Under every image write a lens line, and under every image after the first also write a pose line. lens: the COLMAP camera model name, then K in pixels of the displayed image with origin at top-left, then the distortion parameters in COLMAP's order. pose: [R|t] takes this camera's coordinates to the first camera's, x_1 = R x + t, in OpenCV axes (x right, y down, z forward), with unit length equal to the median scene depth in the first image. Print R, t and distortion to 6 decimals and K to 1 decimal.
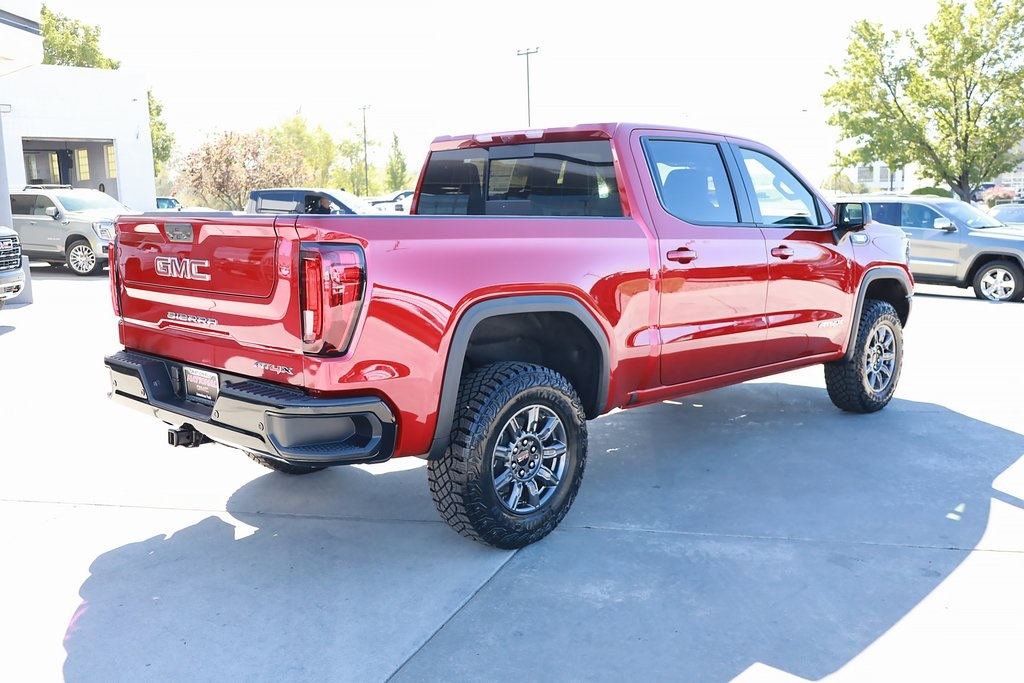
lens RADIAL K [[987.0, 0, 512.0], [0, 987.0, 341.5], [0, 0, 1]] dist [0.002900, 0.010331]
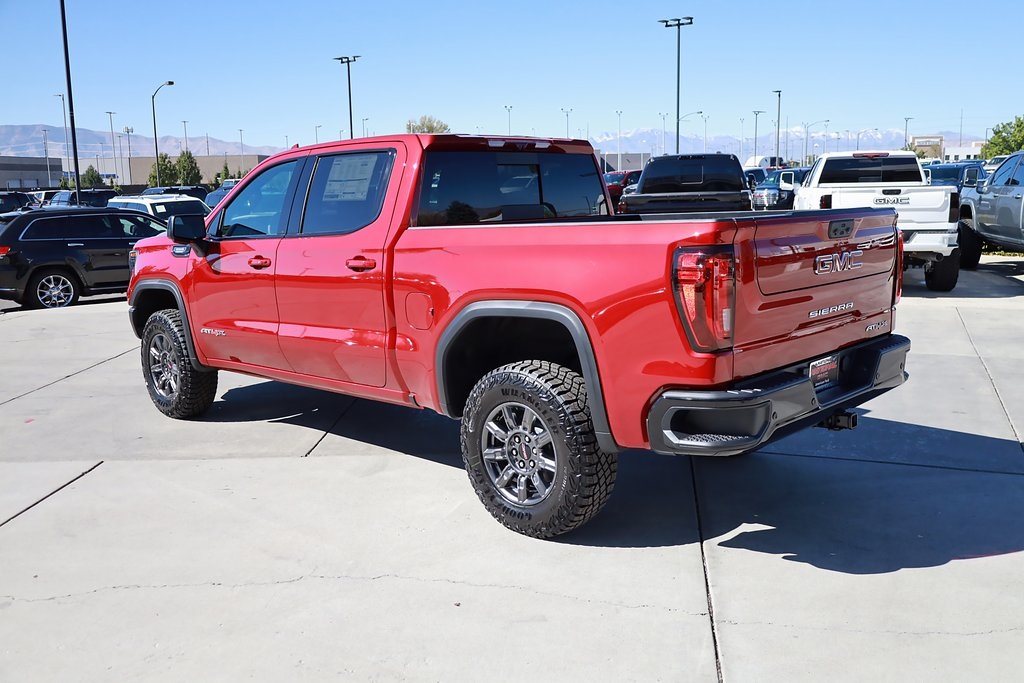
lens RADIAL K [[955.3, 0, 512.0], [0, 955.3, 341.5], [0, 0, 1]] dist [-0.005116, -0.020112]
pose [[-0.067216, -0.146131, 0.986979, -0.186797], [0.161563, 0.974567, 0.155296, -0.028974], [-0.984571, 0.169897, -0.041897, 0.196116]]
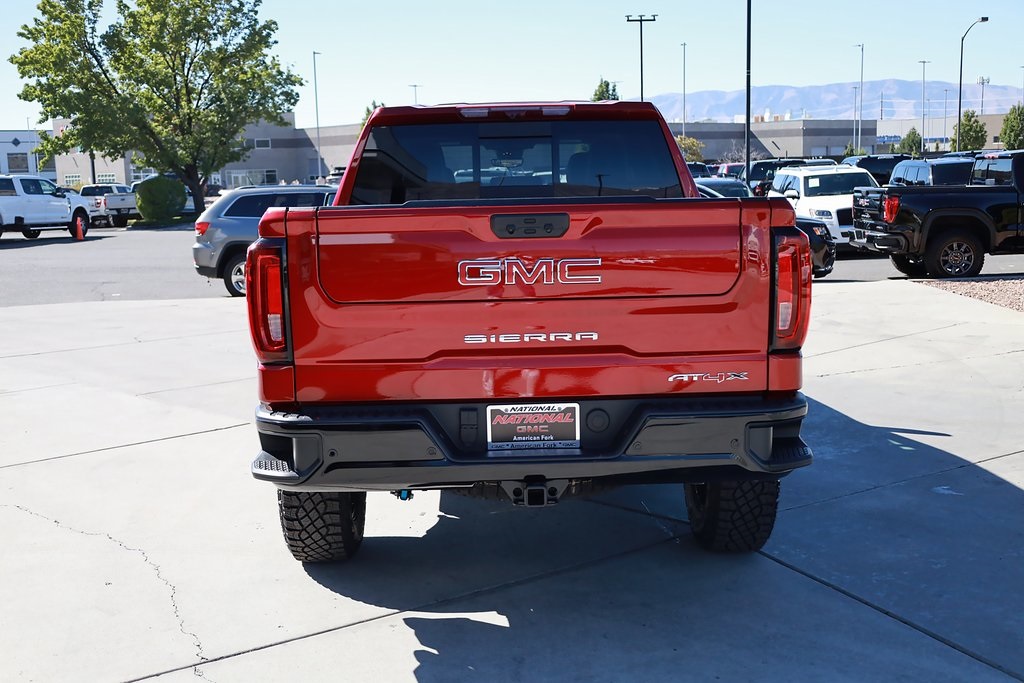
lens RADIAL K [[1233.9, 0, 512.0], [0, 1233.9, 341.5], [0, 0, 1]] dist [0.004969, -0.001528]
pose [[0.692875, -0.100836, 0.713972, -0.143317], [0.119039, 0.992583, 0.024664, -0.006269], [-0.711164, 0.067902, 0.699740, 0.048392]]
